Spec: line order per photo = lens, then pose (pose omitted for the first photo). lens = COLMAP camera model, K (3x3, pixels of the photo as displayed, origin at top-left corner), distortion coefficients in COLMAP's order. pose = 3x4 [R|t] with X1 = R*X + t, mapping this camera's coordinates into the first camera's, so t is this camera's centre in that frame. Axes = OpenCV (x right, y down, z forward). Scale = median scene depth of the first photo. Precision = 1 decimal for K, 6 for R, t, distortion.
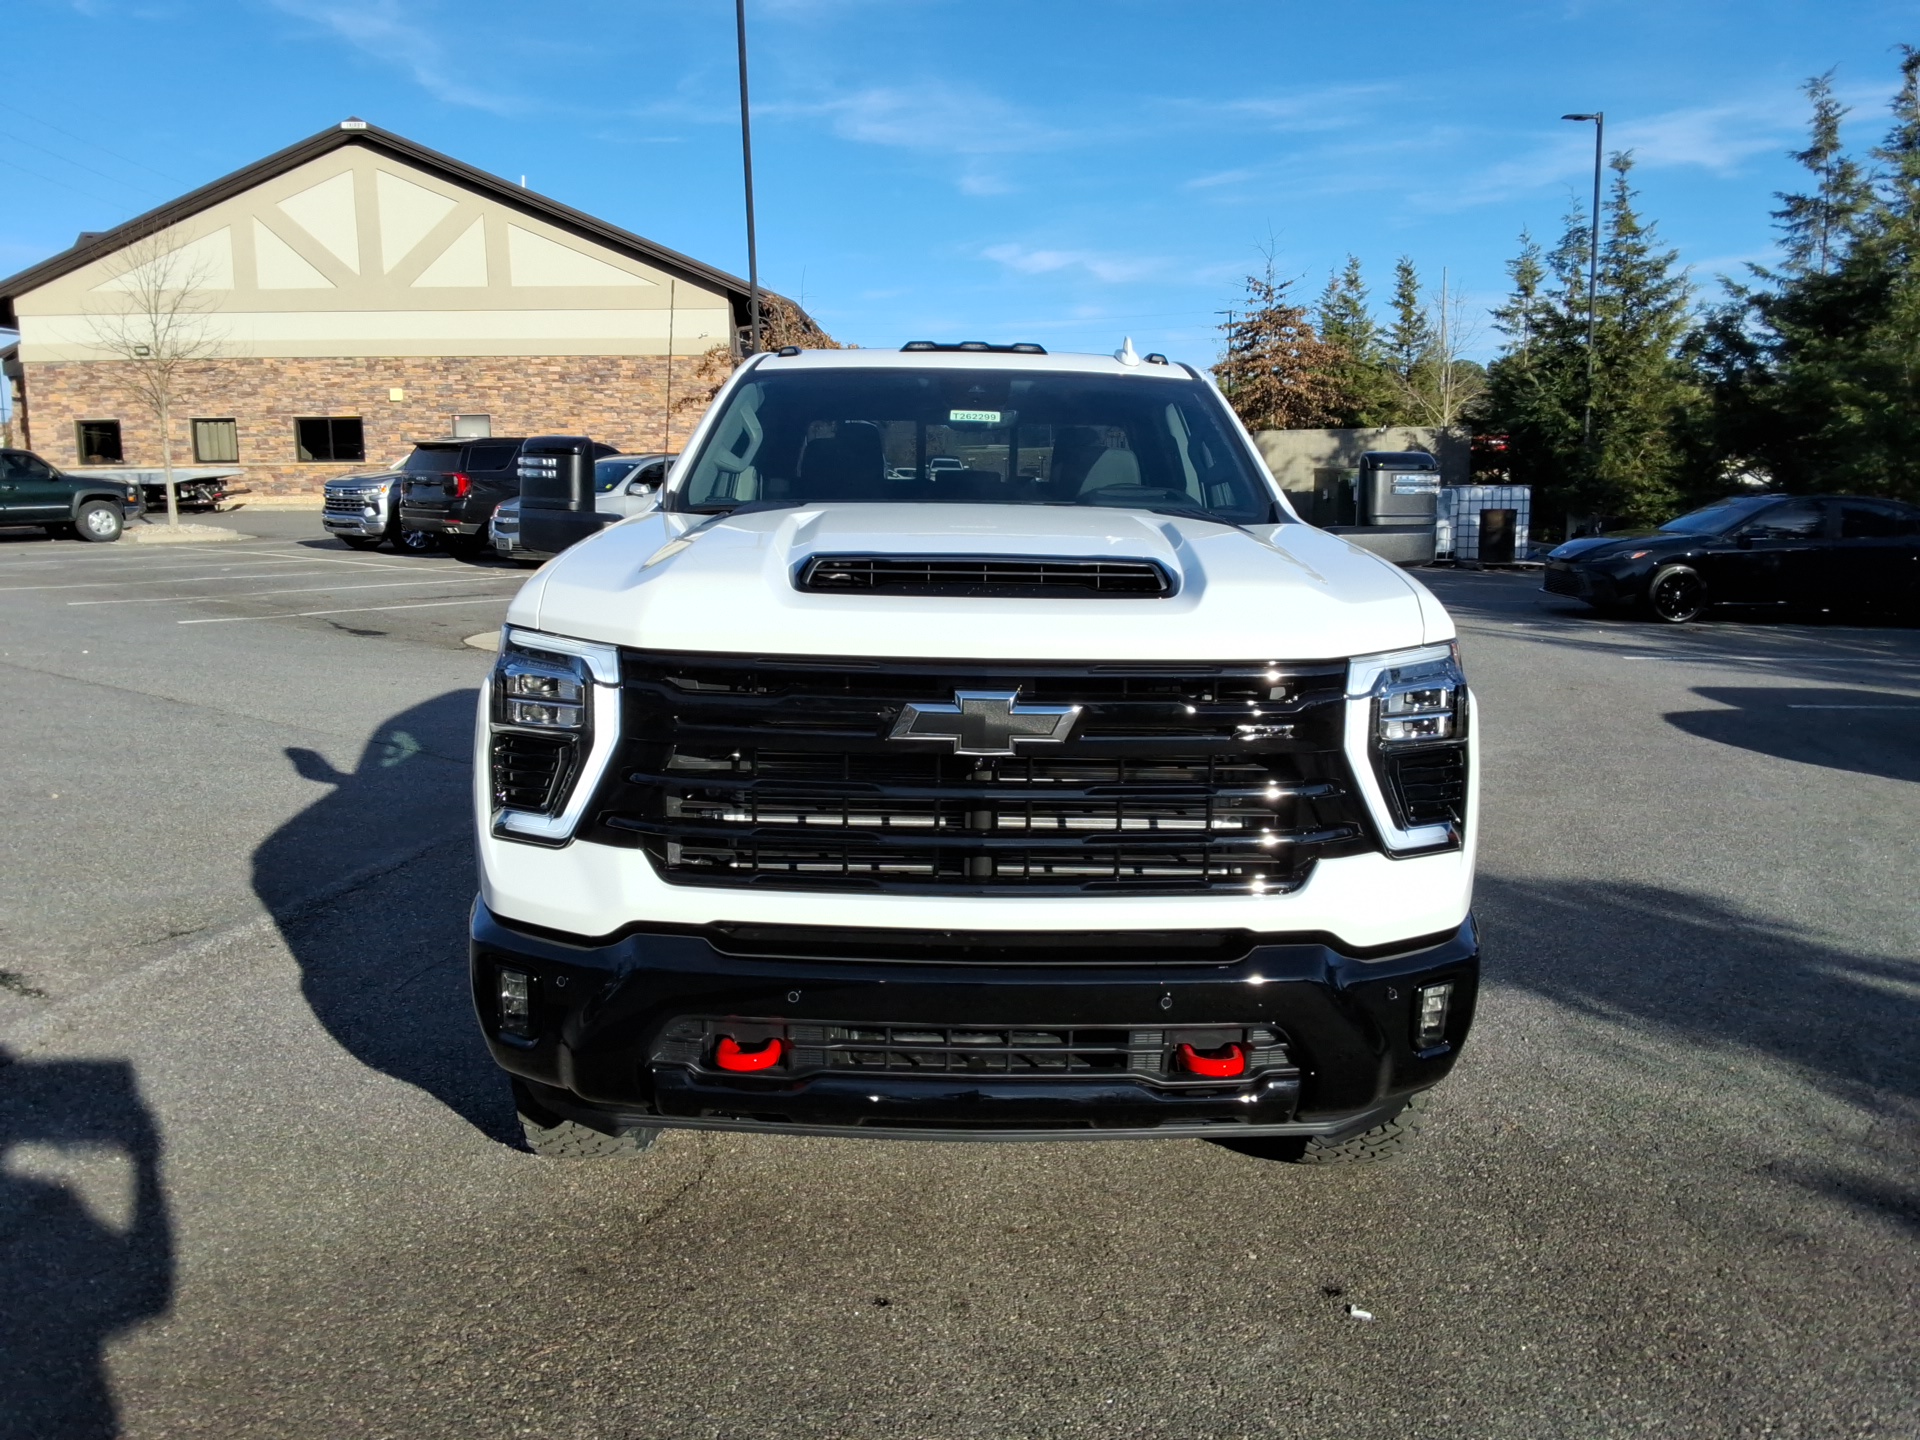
lens RADIAL K [[1546.2, 0, 982.1], [0, 1546.2, 697.4], [0, 0, 1]] dist [0.123511, -0.192244]
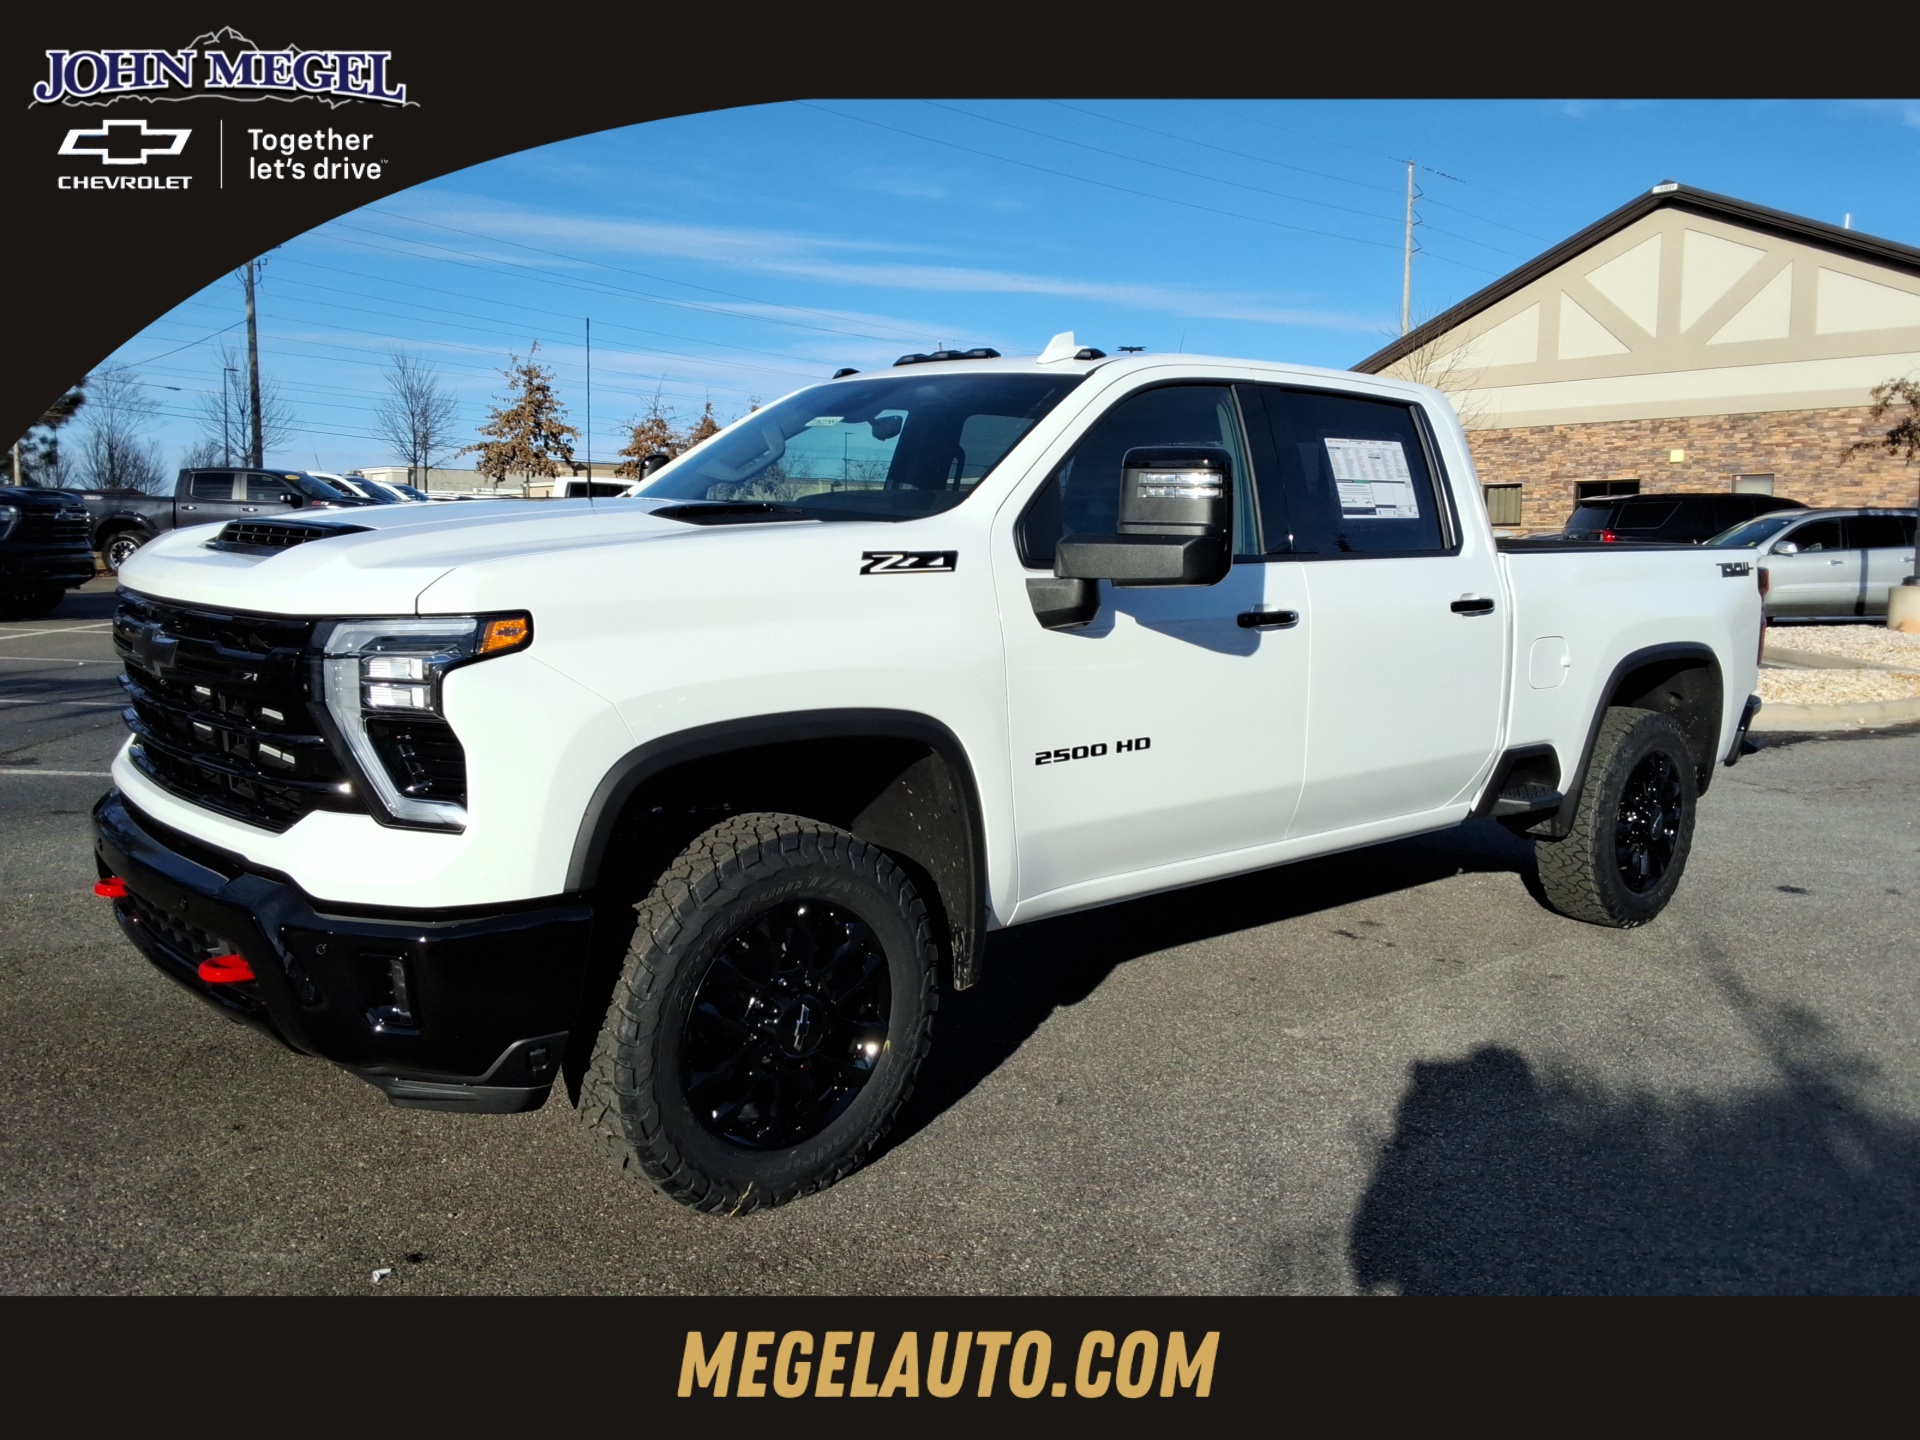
lens RADIAL K [[1546.2, 0, 982.1], [0, 1546.2, 697.4], [0, 0, 1]] dist [0.123511, -0.192244]
pose [[0.642260, 0.091375, -0.761021, 0.107854], [-0.124997, 0.992064, 0.013625, -0.003382], [0.756226, 0.086375, 0.648584, 0.053229]]
